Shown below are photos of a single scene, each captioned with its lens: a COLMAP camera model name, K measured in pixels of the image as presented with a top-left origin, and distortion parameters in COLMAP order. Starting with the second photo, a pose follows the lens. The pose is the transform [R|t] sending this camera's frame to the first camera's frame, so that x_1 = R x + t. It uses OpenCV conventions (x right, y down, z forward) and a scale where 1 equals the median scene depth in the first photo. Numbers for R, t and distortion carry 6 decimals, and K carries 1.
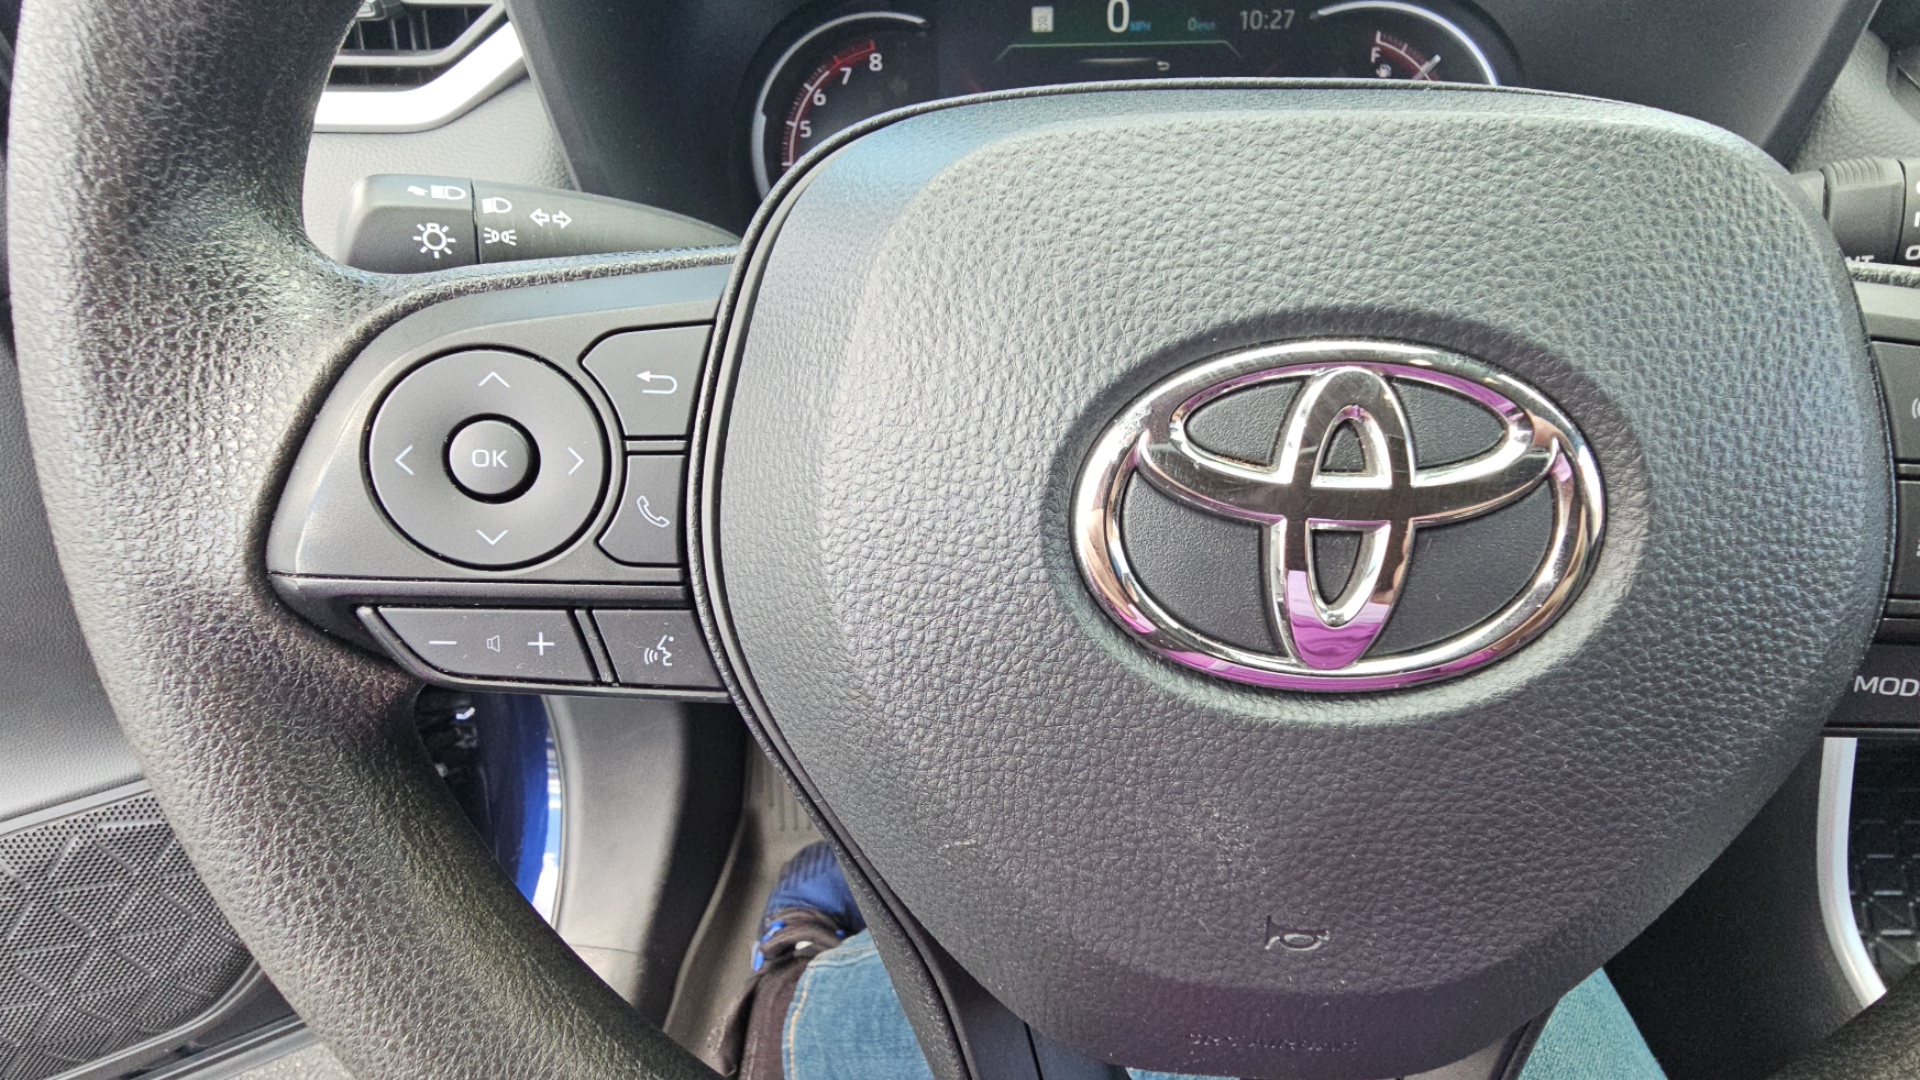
lens RADIAL K [[860.0, 0, 990.2], [0, 860.0, 540.2], [0, 0, 1]] dist [0.011469, -0.008785]
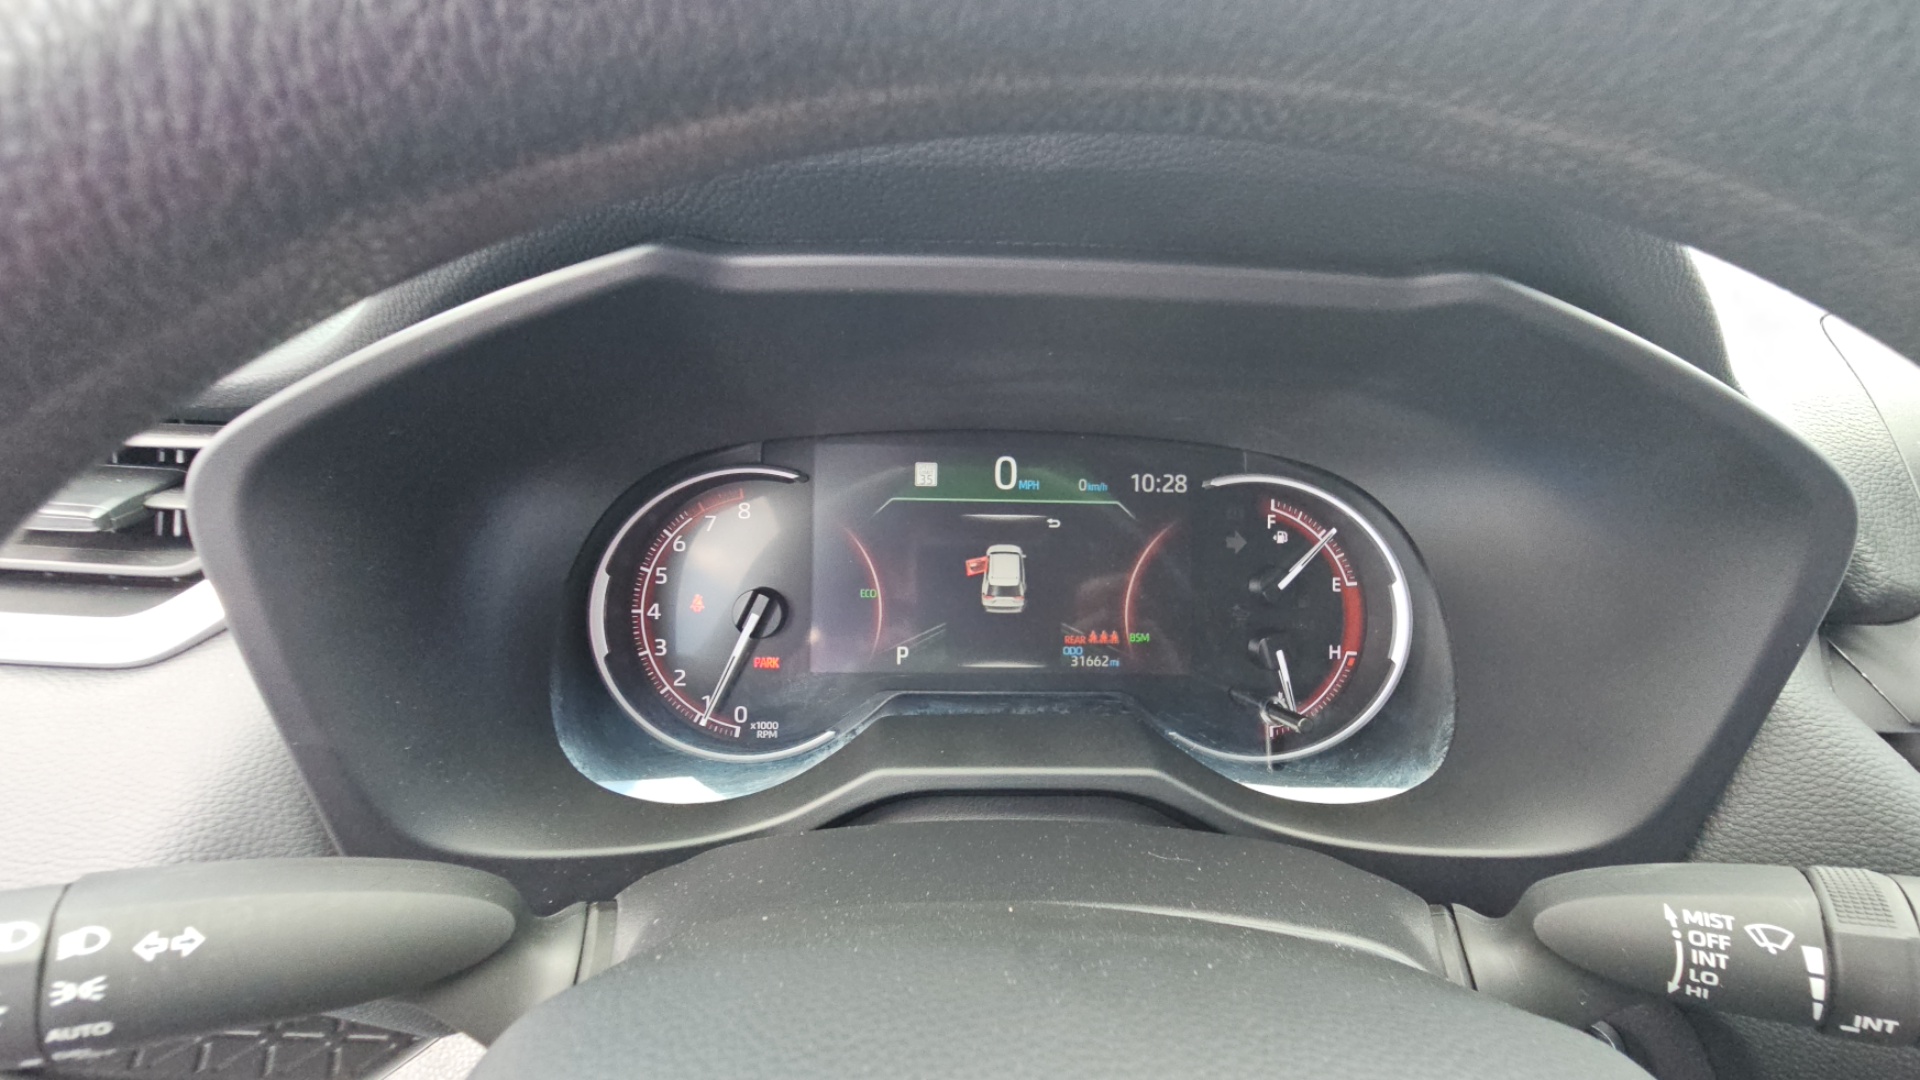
lens RADIAL K [[860.0, 0, 985.4], [0, 860.0, 549.7], [0, 0, 1]] dist [0.011469, -0.008785]
pose [[0.997390, 0.024764, 0.067826, 0.192965], [-0.007802, 0.970809, -0.239727, -0.906602], [-0.071783, 0.238572, 0.968468, 0.306317]]
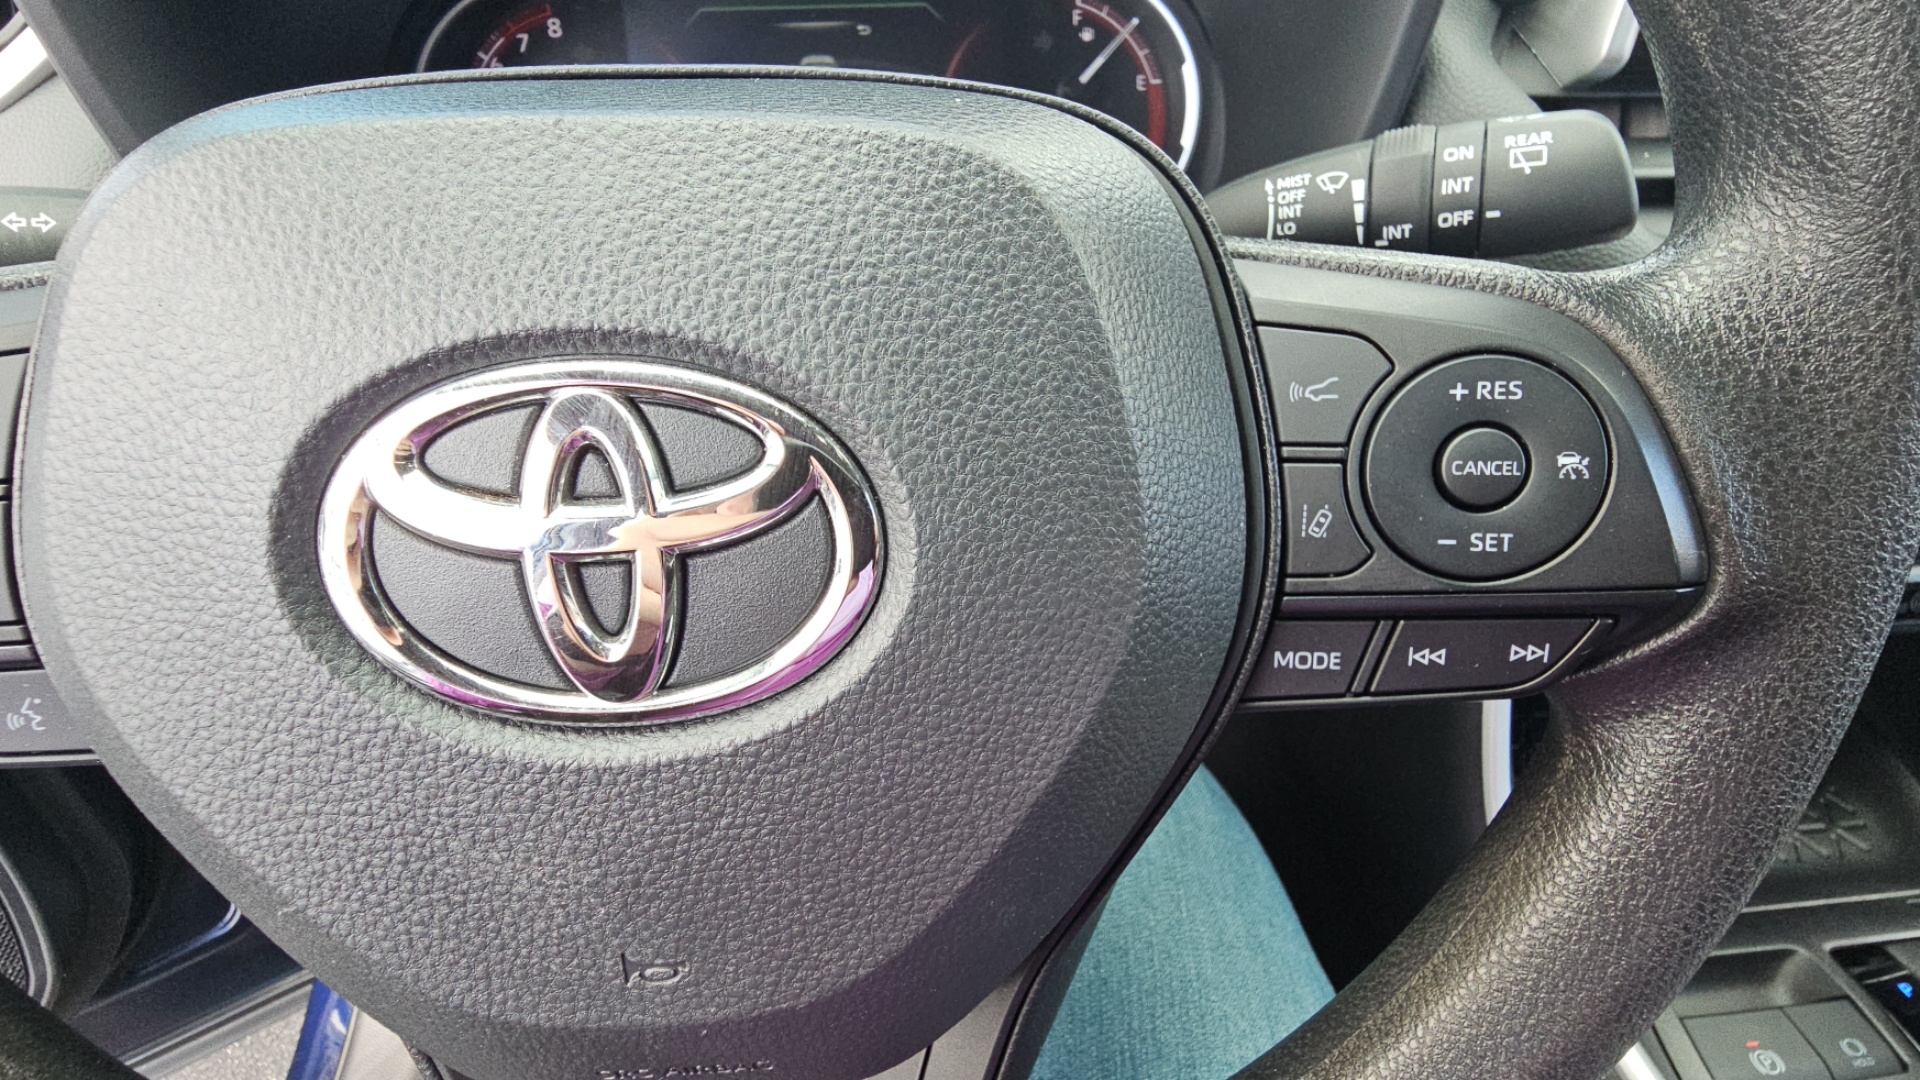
lens RADIAL K [[860.0, 0, 986.3], [0, 860.0, 538.9], [0, 0, 1]] dist [0.011469, -0.008785]
pose [[0.994317, -0.059134, 0.088522, 0.666013], [0.055529, 0.997546, 0.042640, -0.046934], [-0.090826, -0.037482, 0.995161, 0.015472]]
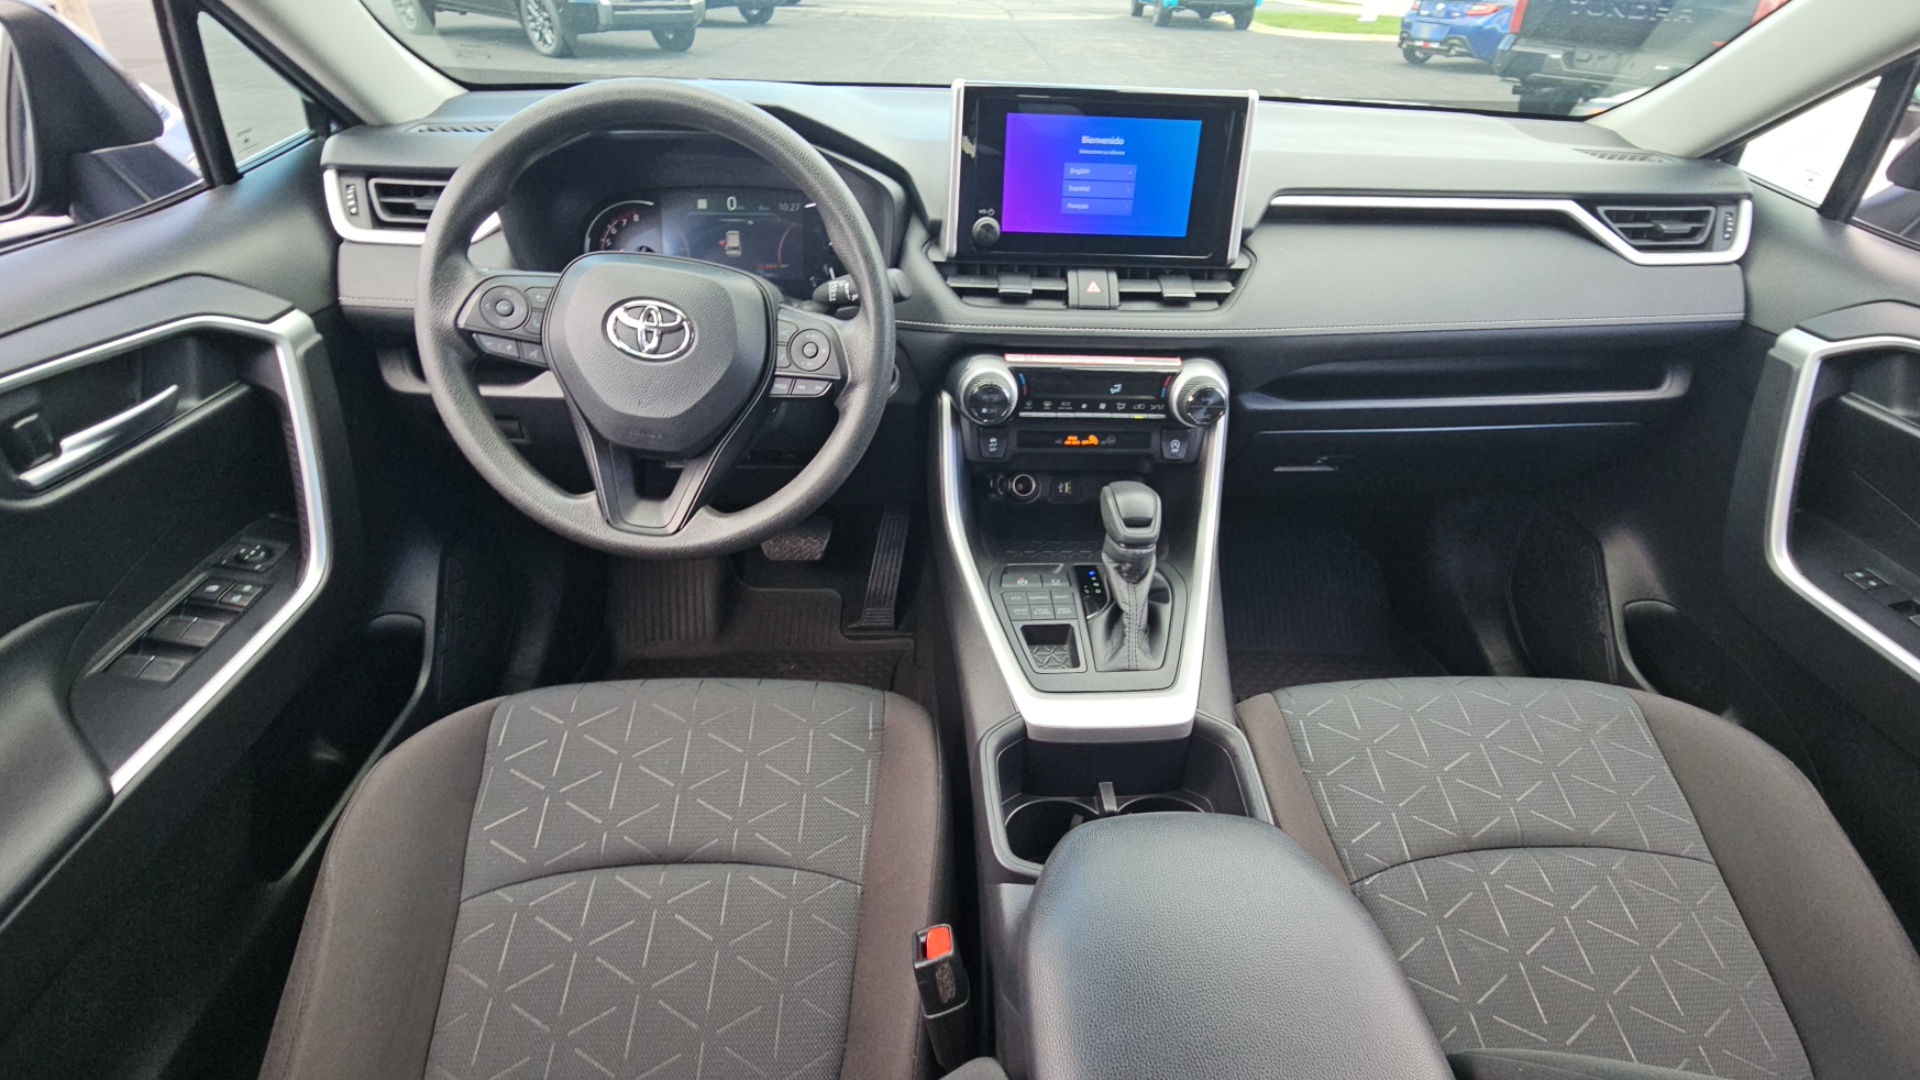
lens RADIAL K [[860.0, 0, 979.7], [0, 860.0, 539.0], [0, 0, 1]] dist [0.011469, -0.008785]
pose [[0.996068, -0.004078, 0.088498, 2.004159], [0.009076, 0.998381, -0.056143, 1.692545], [-0.088126, 0.056726, 0.994493, -4.862695]]
